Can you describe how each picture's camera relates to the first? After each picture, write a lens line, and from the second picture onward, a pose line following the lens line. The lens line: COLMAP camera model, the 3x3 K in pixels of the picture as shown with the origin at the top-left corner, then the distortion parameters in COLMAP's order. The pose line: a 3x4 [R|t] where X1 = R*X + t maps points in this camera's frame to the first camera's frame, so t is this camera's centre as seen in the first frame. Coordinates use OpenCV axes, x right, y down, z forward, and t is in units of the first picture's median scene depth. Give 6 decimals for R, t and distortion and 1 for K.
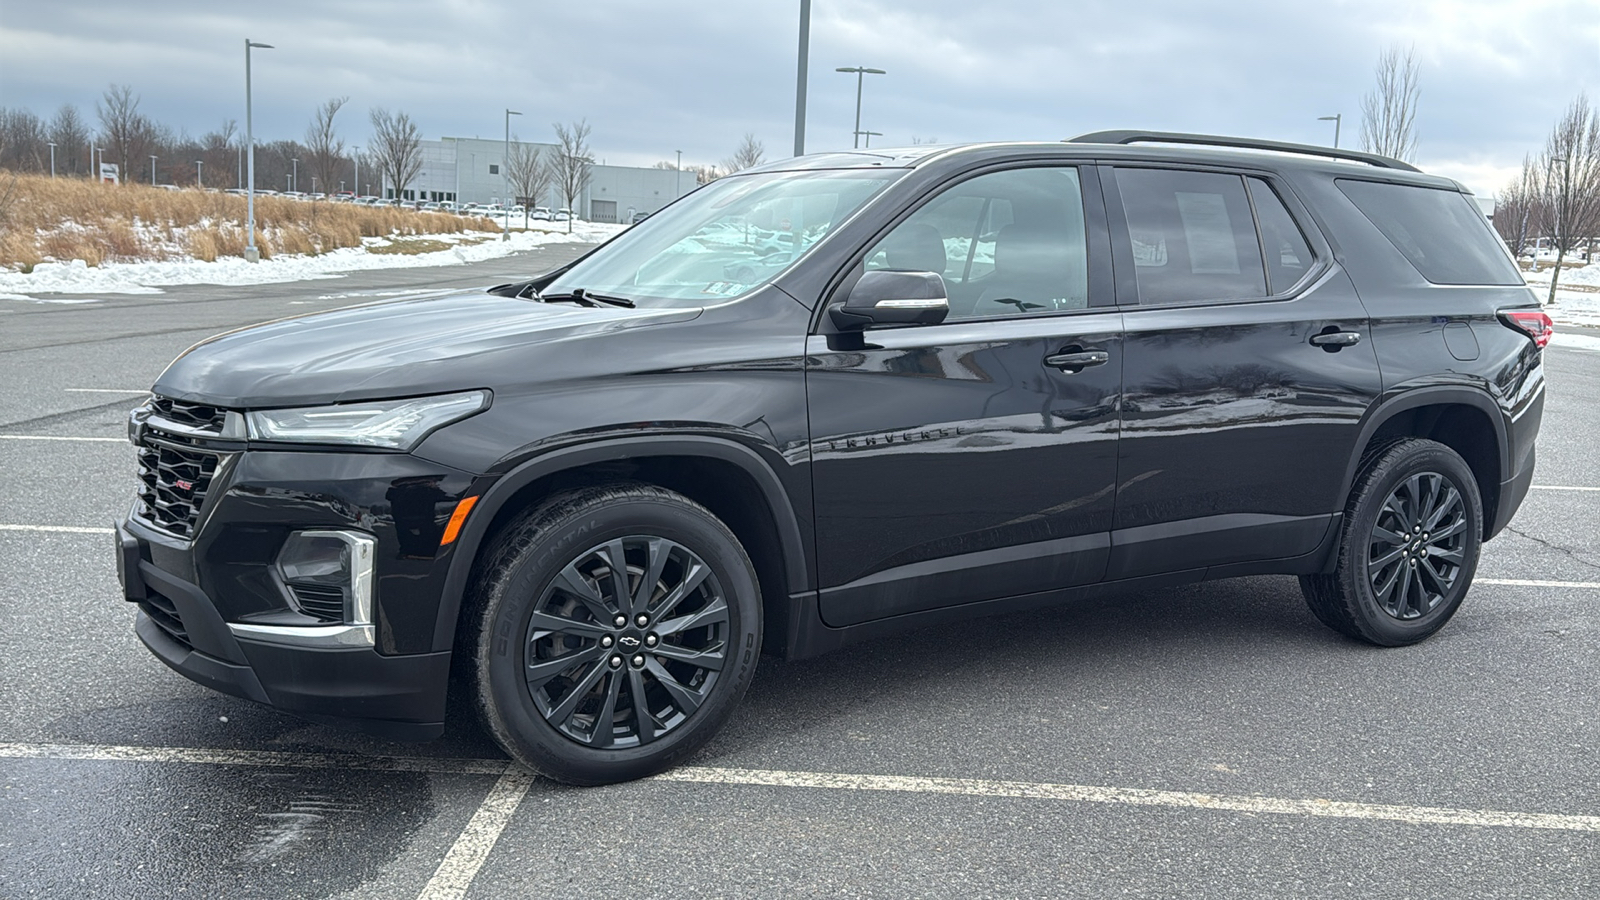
lens RADIAL K [[1363.2, 0, 826.2], [0, 1363.2, 456.5], [0, 0, 1]] dist [0.138701, -0.230659]
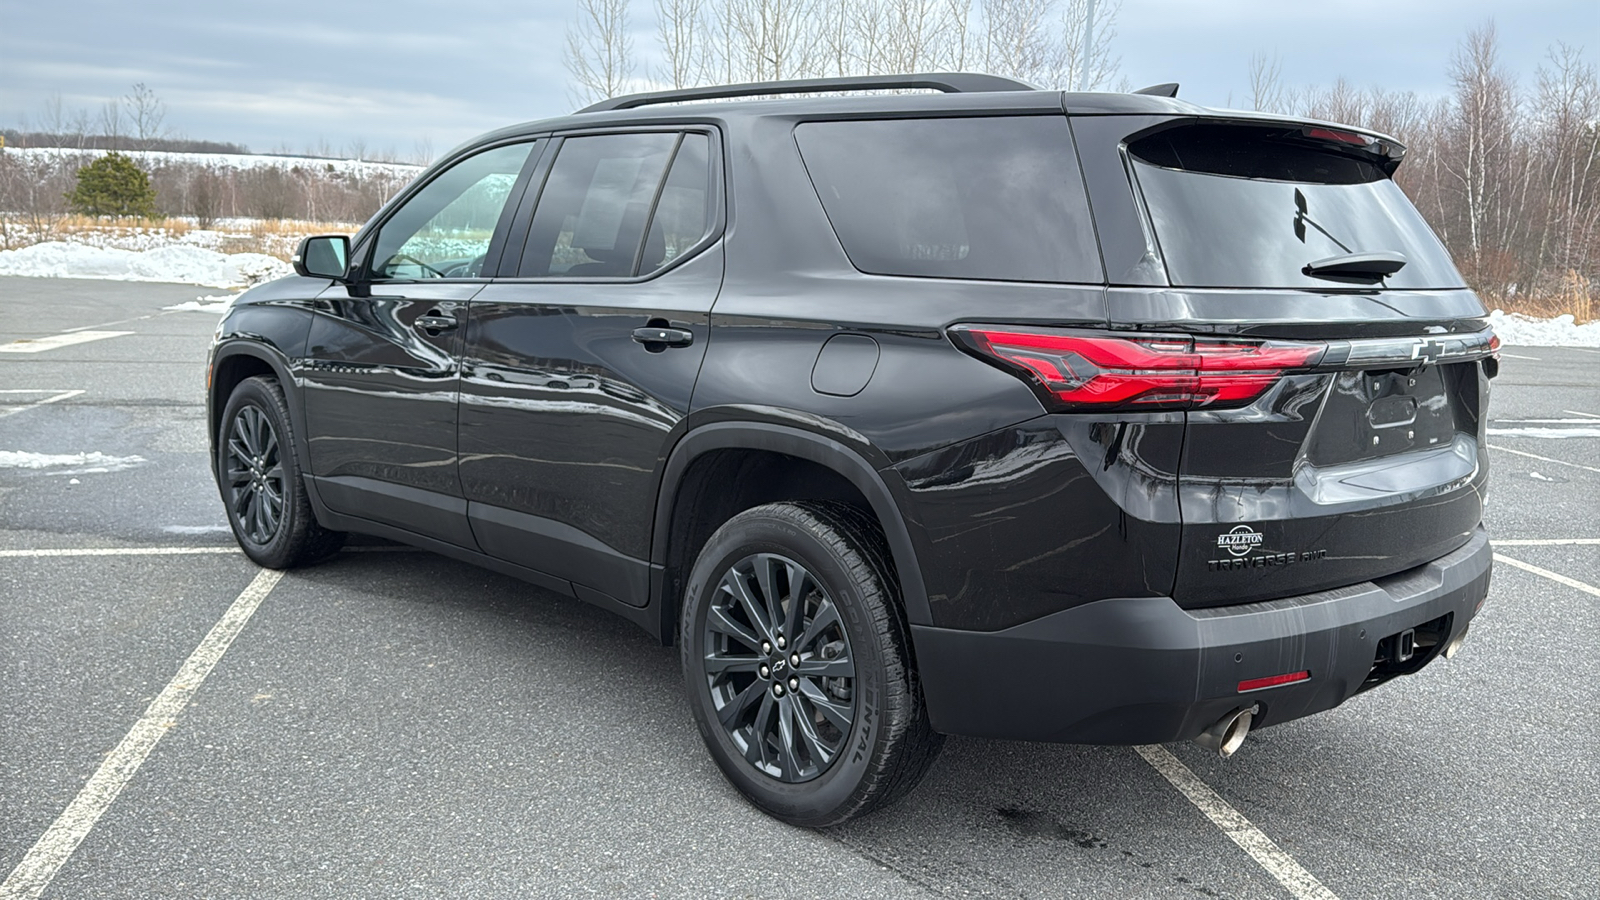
lens RADIAL K [[1363.2, 0, 828.6], [0, 1363.2, 445.8], [0, 0, 1]] dist [0.138701, -0.230659]
pose [[0.224615, 0.121013, -0.966904, 1.419150], [-0.175358, 0.981080, 0.082051, -0.130071], [0.958539, 0.151124, 0.241586, 1.152931]]
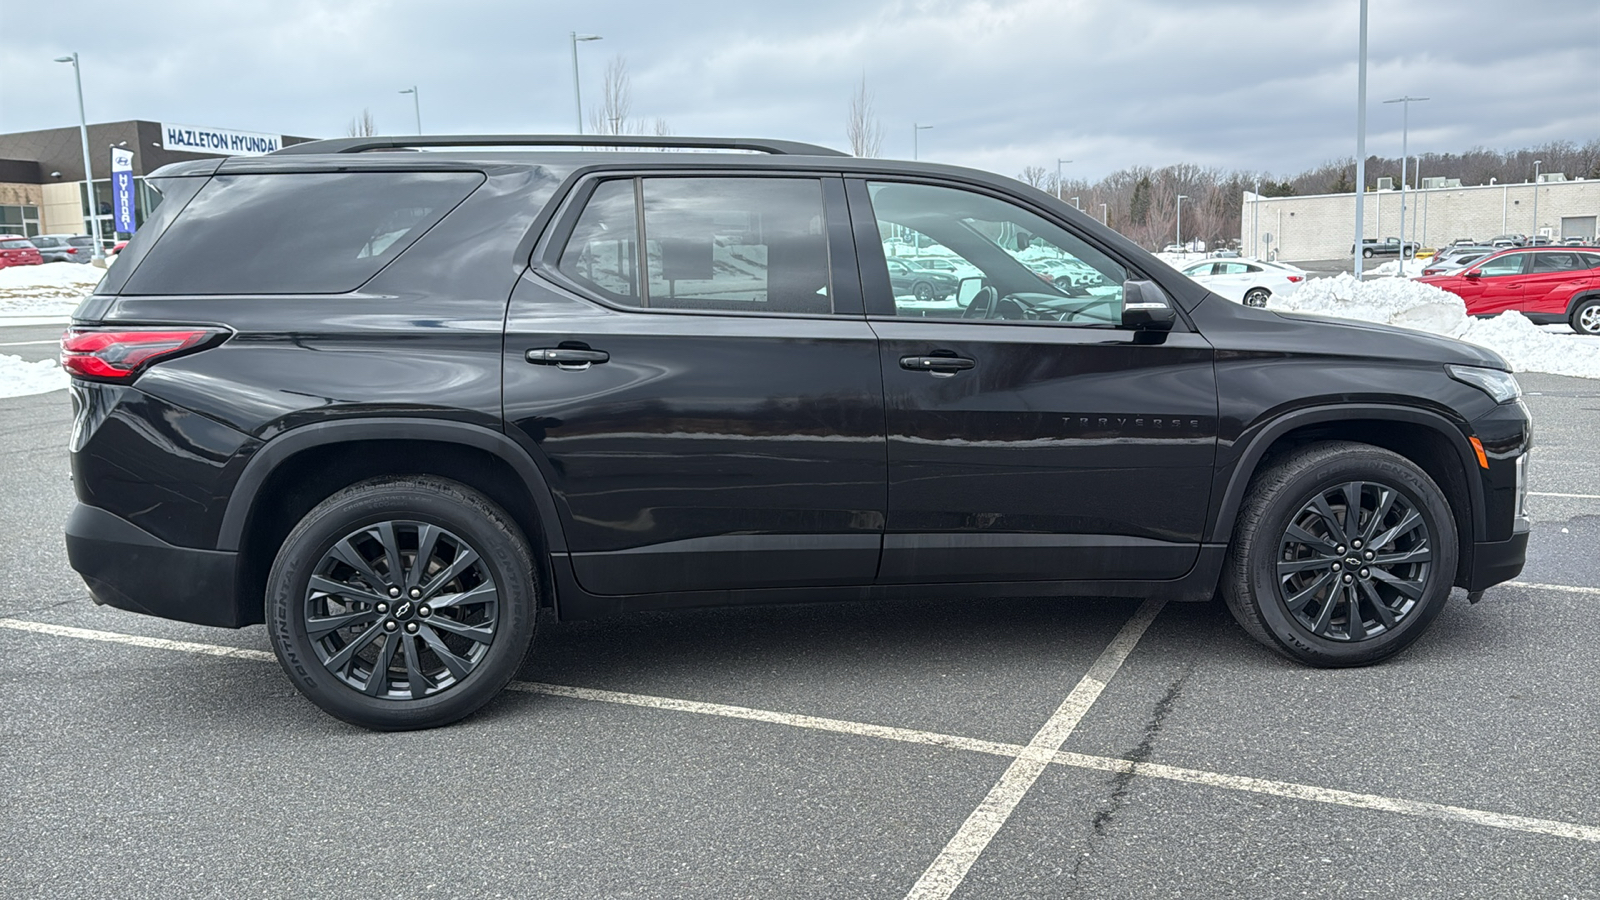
lens RADIAL K [[1363.2, 0, 833.1], [0, 1363.2, 460.6], [0, 0, 1]] dist [0.138701, -0.230659]
pose [[-0.931785, -0.072779, 0.355639, -0.396526], [0.035941, 0.956387, 0.289884, -0.412758], [-0.361226, 0.282891, -0.888532, 2.618692]]
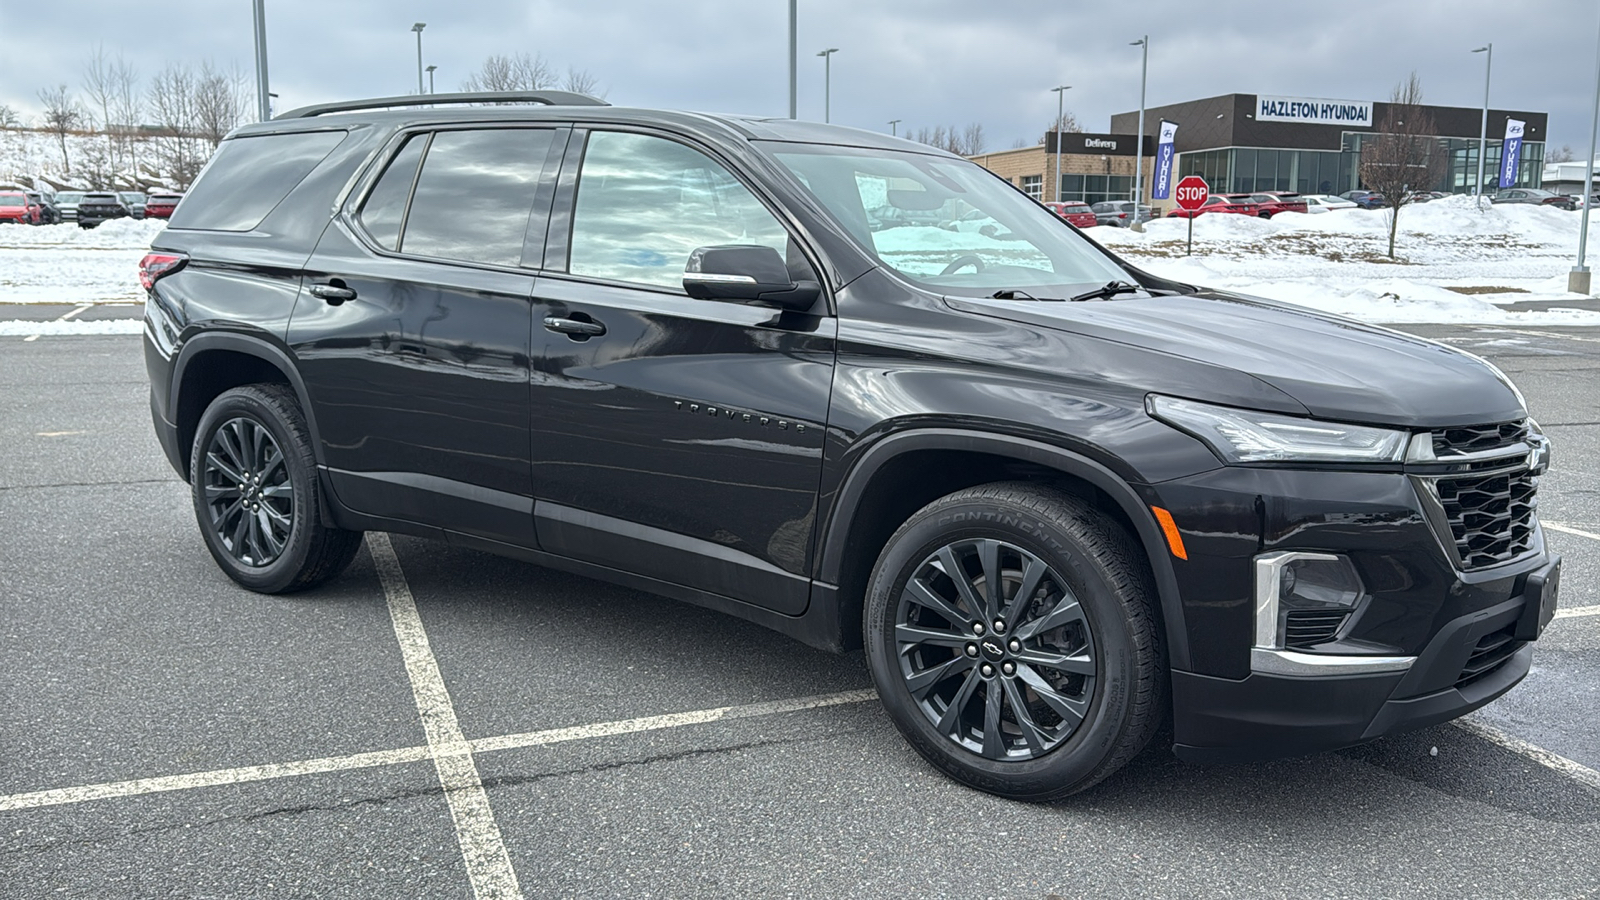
lens RADIAL K [[1363.2, 0, 835.3], [0, 1363.2, 450.2], [0, 0, 1]] dist [0.138701, -0.230659]
pose [[-0.405321, -0.184799, 0.895301, -1.130985], [0.106284, 0.963187, 0.246929, -0.303705], [-0.907975, 0.195242, -0.370759, 1.765566]]
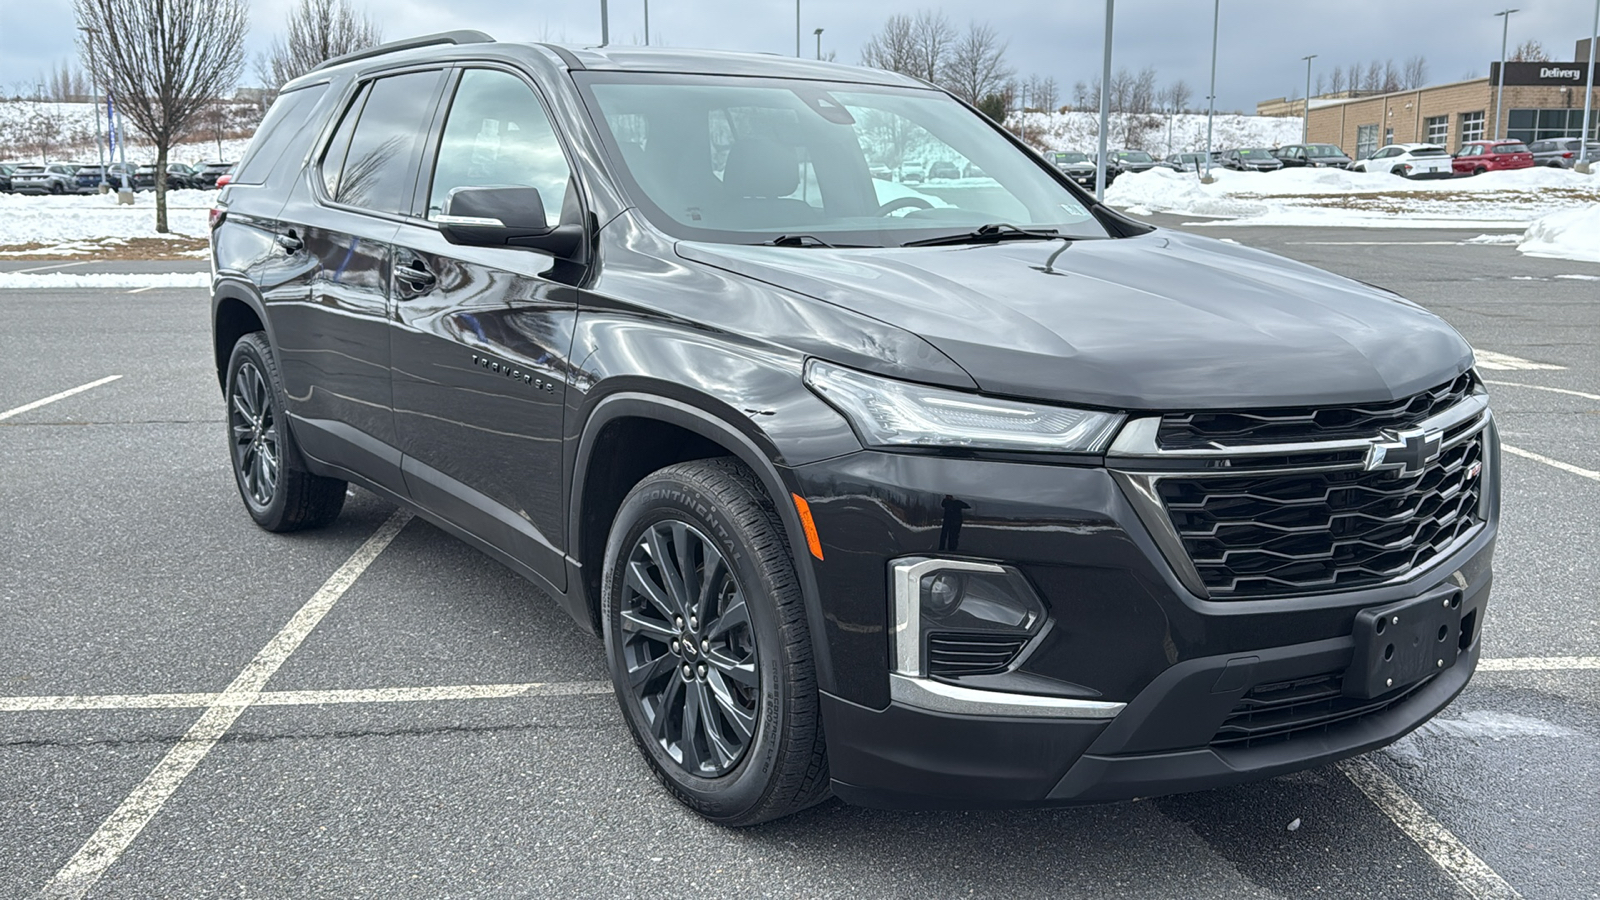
lens RADIAL K [[1386.5, 0, 800.6], [0, 1386.5, 448.8], [0, 0, 1]] dist [0.067981, -0.102290]
pose [[-0.102517, -0.222418, 0.969547, -1.143610], [0.143952, 0.961105, 0.235702, -0.232666], [-0.984260, 0.163731, -0.066512, 1.337999]]
